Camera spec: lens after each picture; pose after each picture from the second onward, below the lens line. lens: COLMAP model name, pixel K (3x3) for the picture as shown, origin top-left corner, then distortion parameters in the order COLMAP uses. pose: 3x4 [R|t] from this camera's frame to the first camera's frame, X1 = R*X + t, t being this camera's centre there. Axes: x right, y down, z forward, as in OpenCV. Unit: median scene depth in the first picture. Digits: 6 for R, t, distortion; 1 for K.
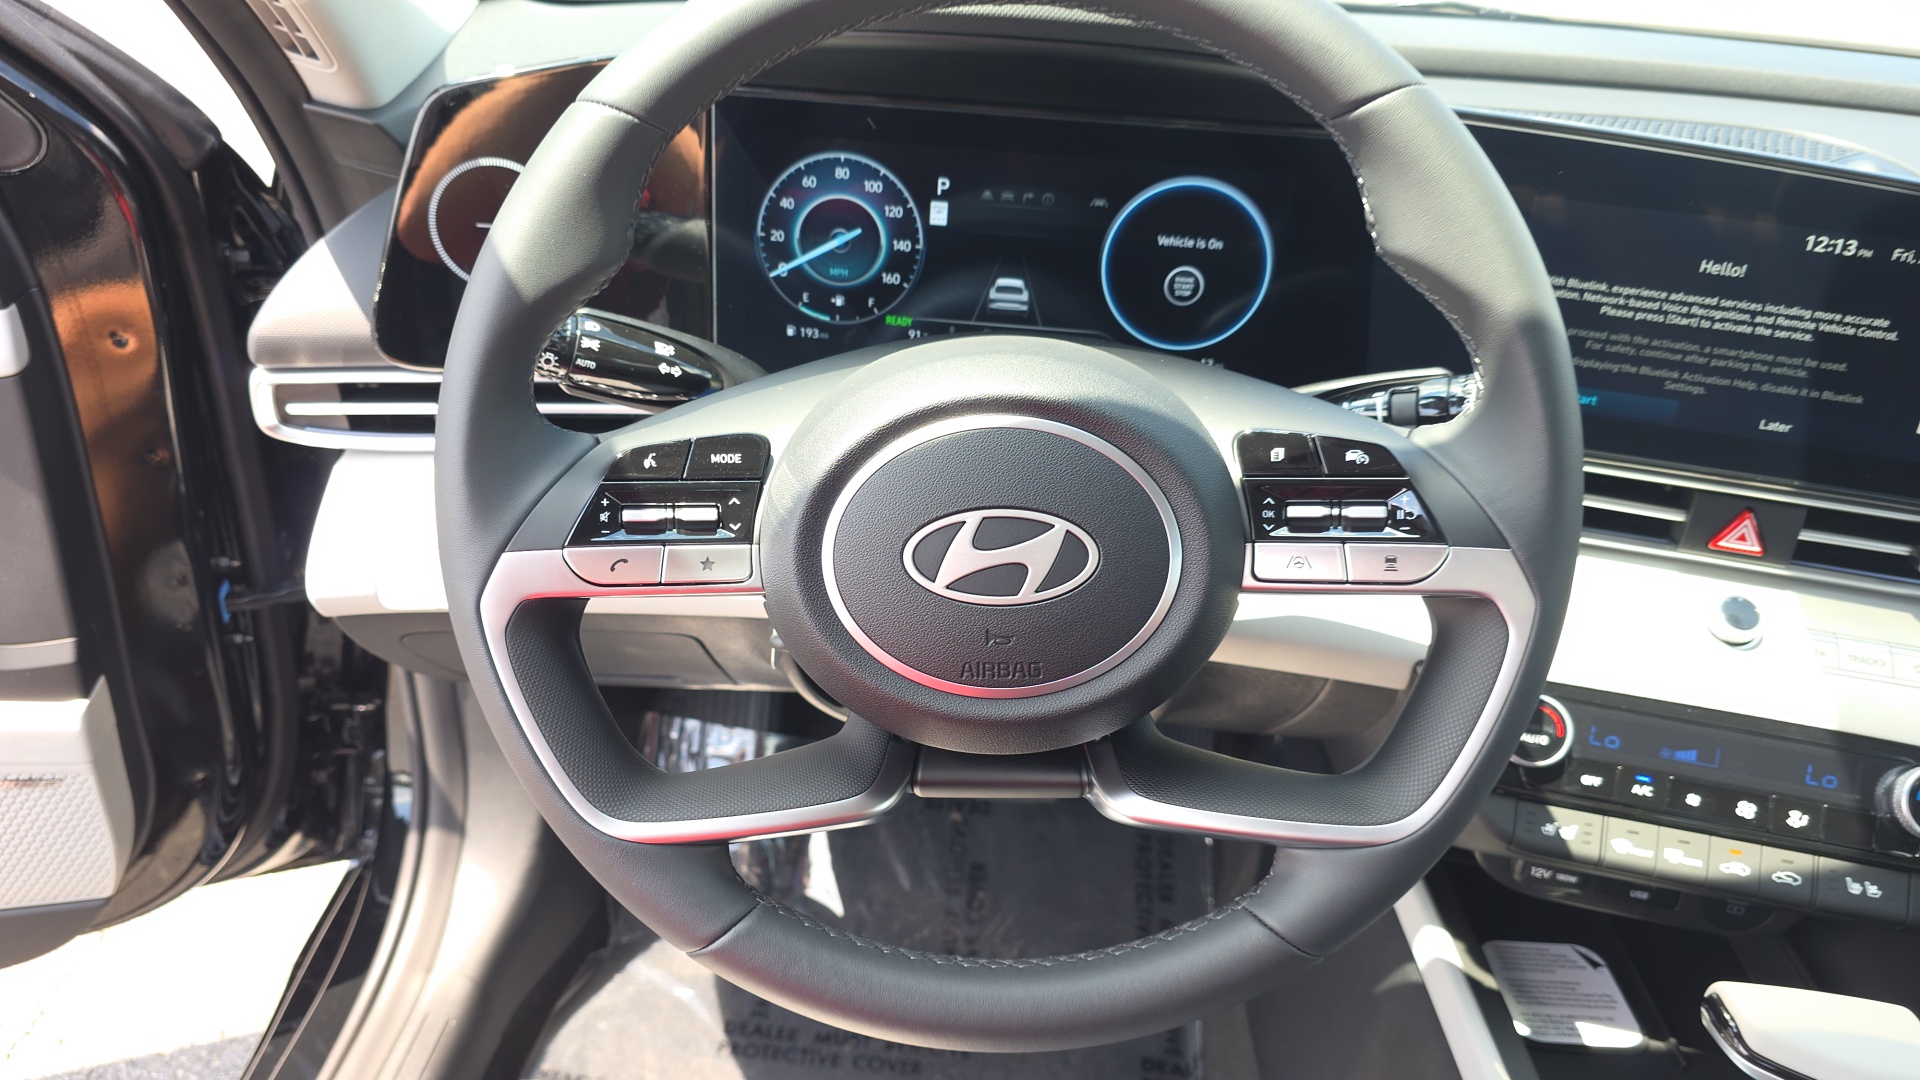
lens RADIAL K [[1317.1, 0, 949.6], [0, 1317.1, 551.4], [0, 0, 1]] dist [0.049744, -0.064572]
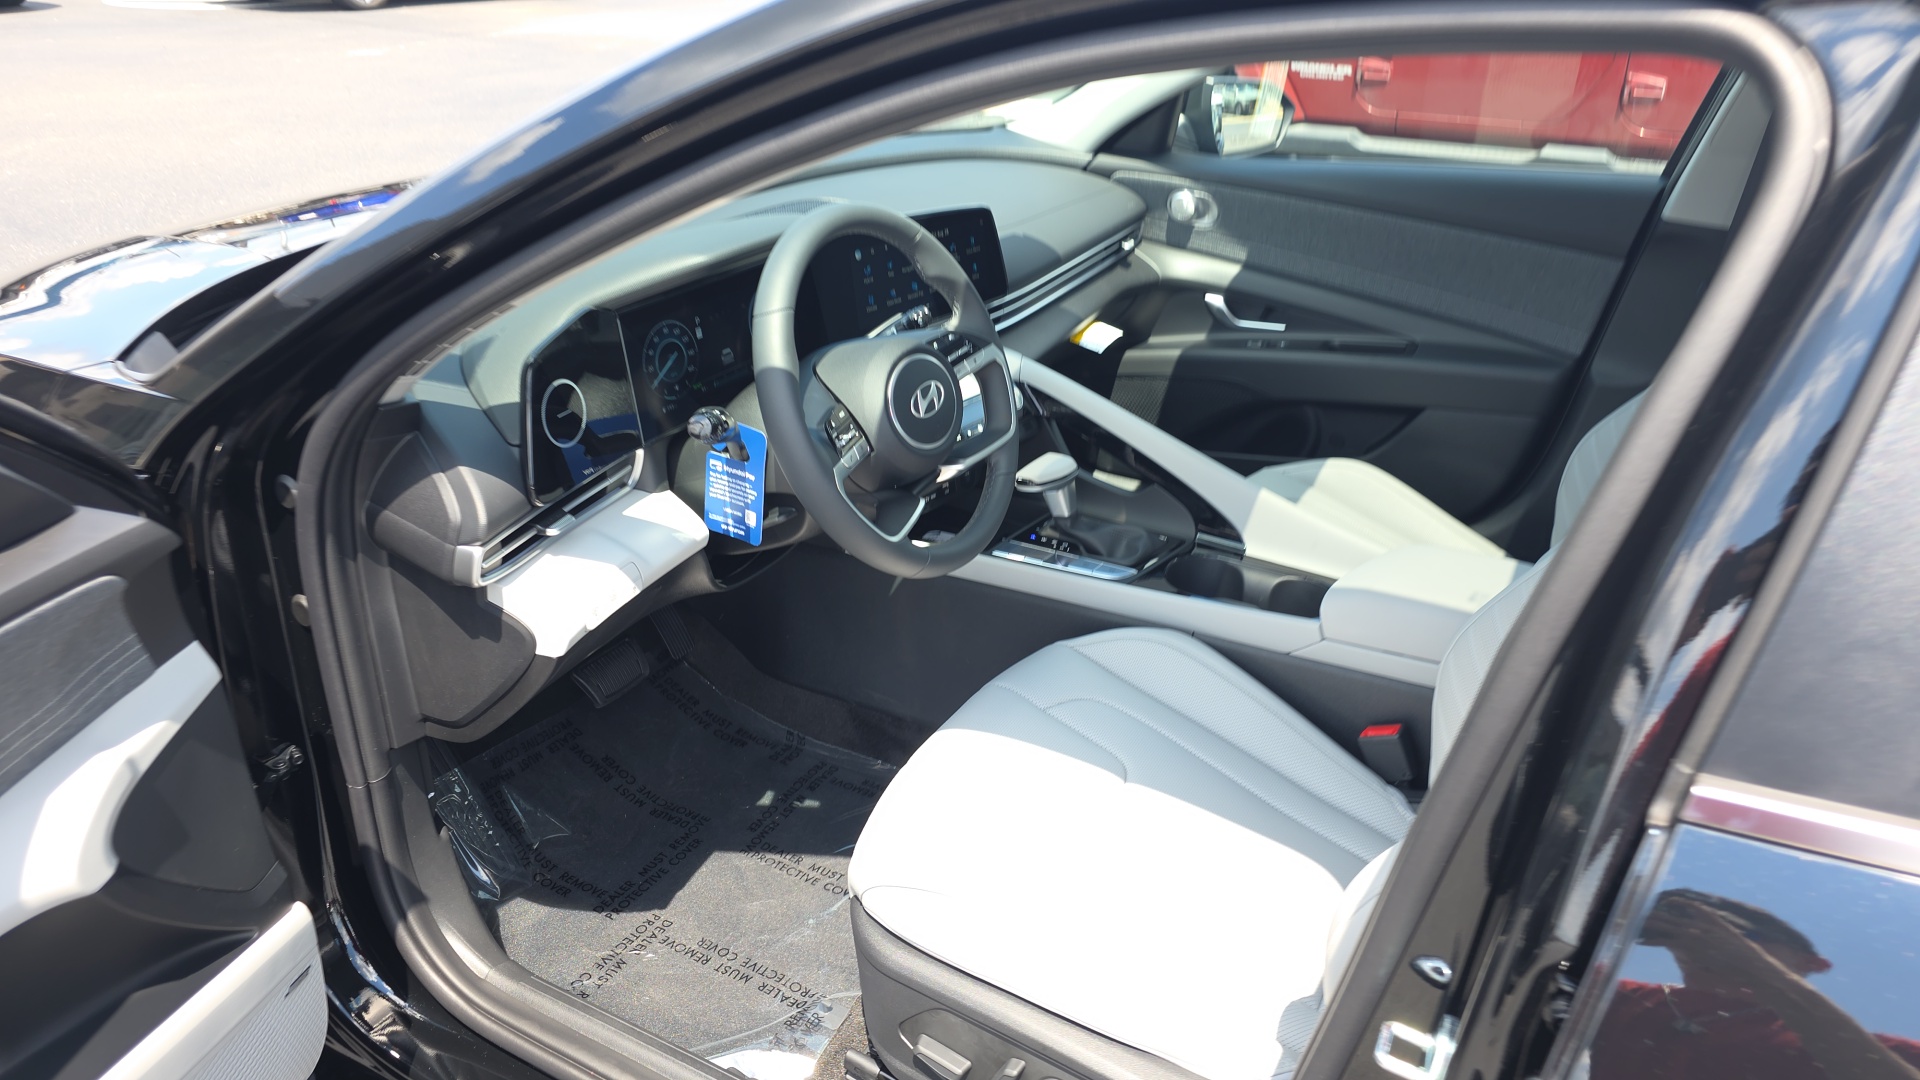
lens RADIAL K [[1267.9, 0, 989.6], [0, 1267.9, 519.3], [0, 0, 1]] dist [0.055229, 0.000251]
pose [[0.423557, -0.443532, 0.789860, -1.614924], [0.462493, 0.855611, 0.232444, -0.258770], [-0.778909, 0.266851, 0.567531, -0.499243]]
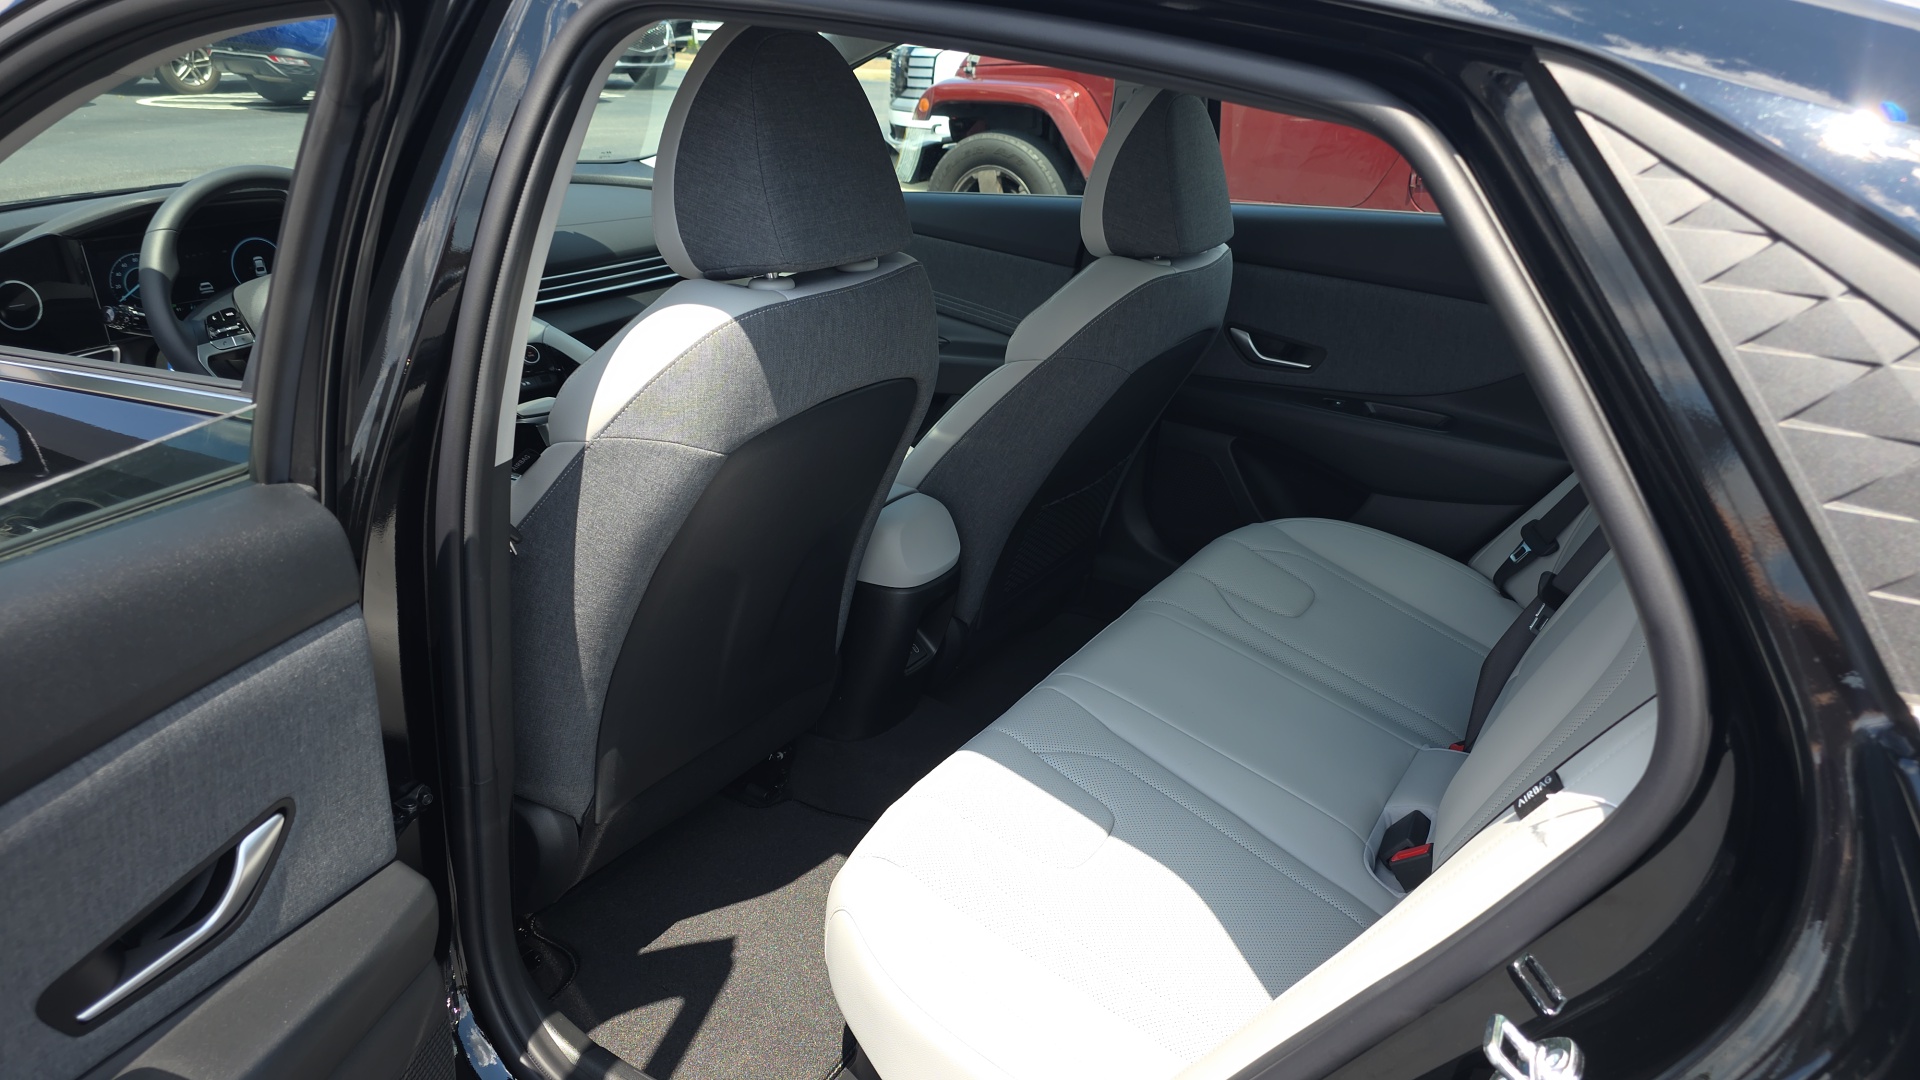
lens RADIAL K [[1301.9, 0, 961.8], [0, 1301.9, 518.2], [0, 0, 1]] dist [0.058875, -0.067374]
pose [[0.470061, -0.359710, 0.806010, -1.725139], [0.444166, 0.885537, 0.136166, 0.609068], [-0.762732, 0.293996, 0.576027, -1.825781]]
